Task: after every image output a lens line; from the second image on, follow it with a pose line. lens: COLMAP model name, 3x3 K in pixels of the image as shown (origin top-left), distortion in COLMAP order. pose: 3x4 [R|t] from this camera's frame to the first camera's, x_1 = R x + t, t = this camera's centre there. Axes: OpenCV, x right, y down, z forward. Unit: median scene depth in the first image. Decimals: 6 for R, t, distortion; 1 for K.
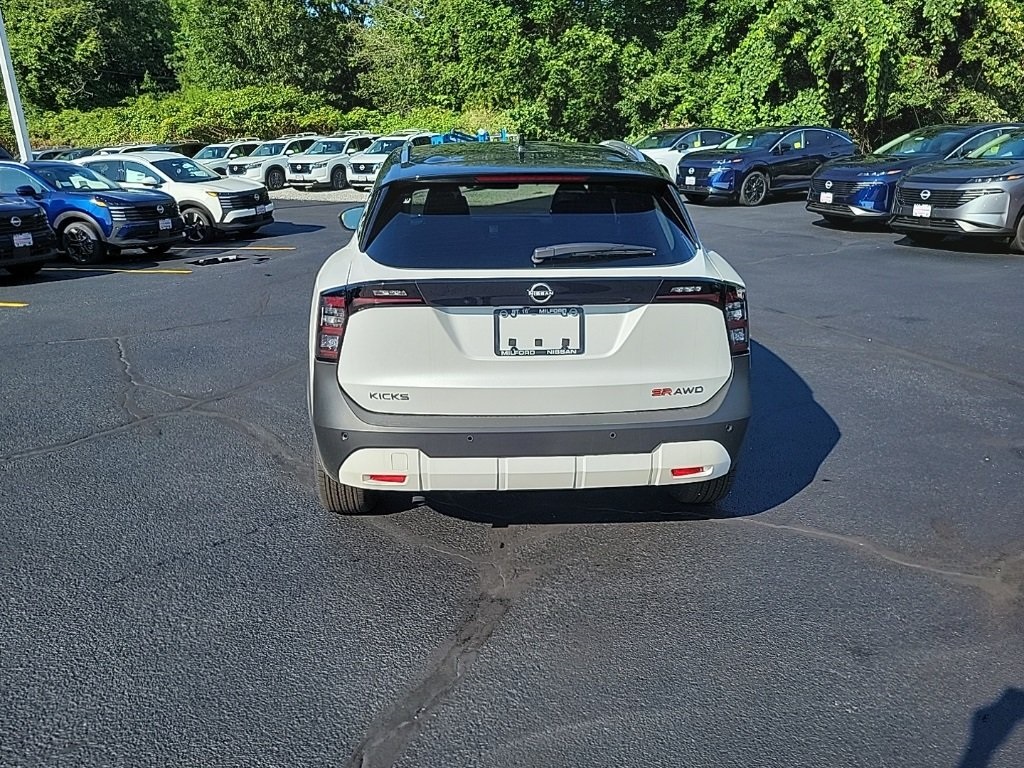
lens RADIAL K [[803.4, 0, 513.6], [0, 803.4, 386.4], [0, 0, 1]] dist [0.052884, -0.040920]
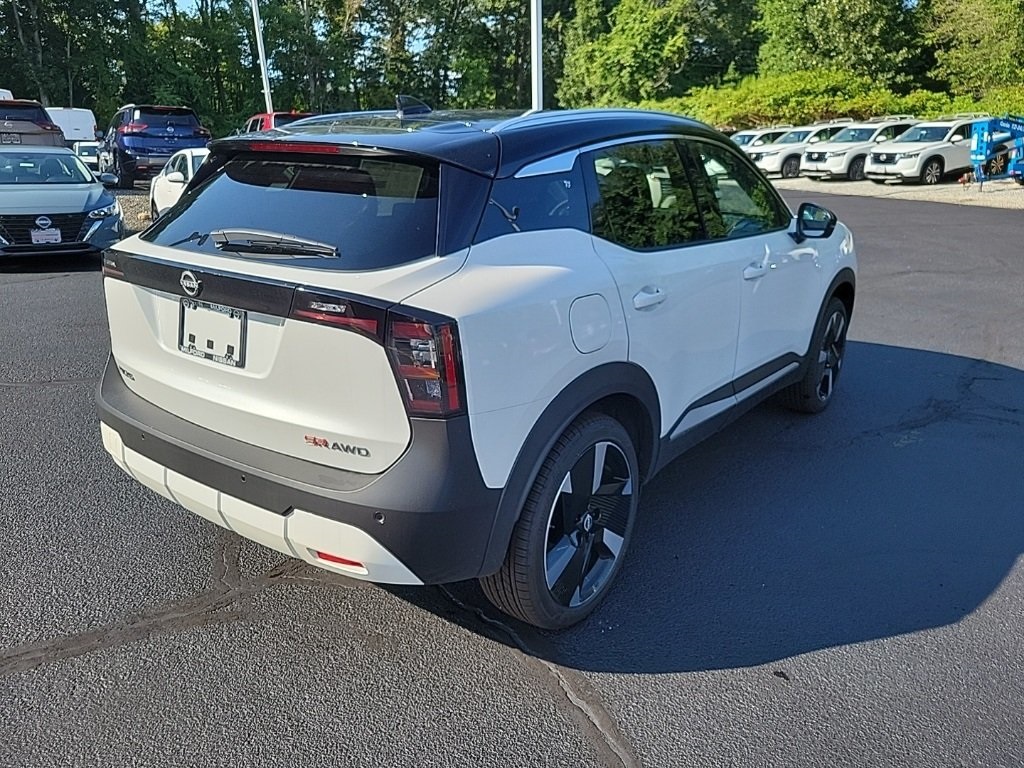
lens RADIAL K [[803.4, 0, 503.4], [0, 803.4, 376.3], [0, 0, 1]] dist [0.052884, -0.040920]
pose [[0.757085, 0.199122, -0.622232, 0.088539], [-0.199197, 0.977426, 0.070421, -0.015984], [0.622208, 0.070632, 0.779659, 0.061879]]
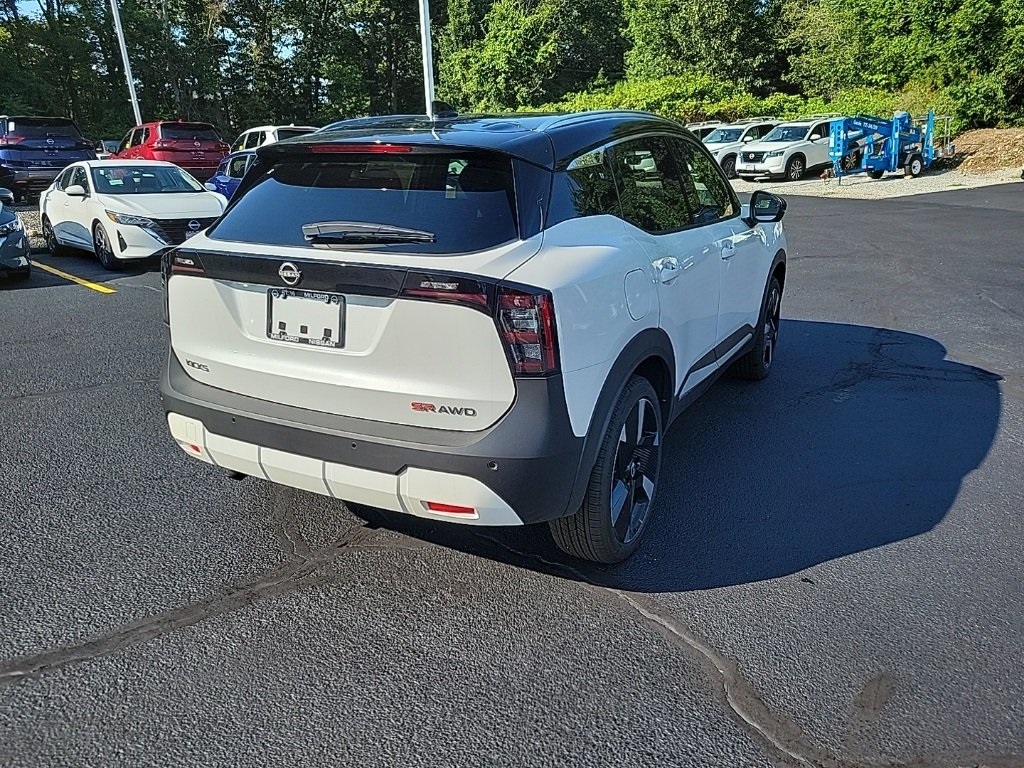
lens RADIAL K [[803.4, 0, 497.2], [0, 803.4, 388.1], [0, 0, 1]] dist [0.052884, -0.040920]
pose [[0.845552, 0.153567, -0.511330, 0.078360], [-0.147492, 0.987657, 0.052723, -0.007877], [0.513115, 0.030838, 0.857765, 0.038099]]
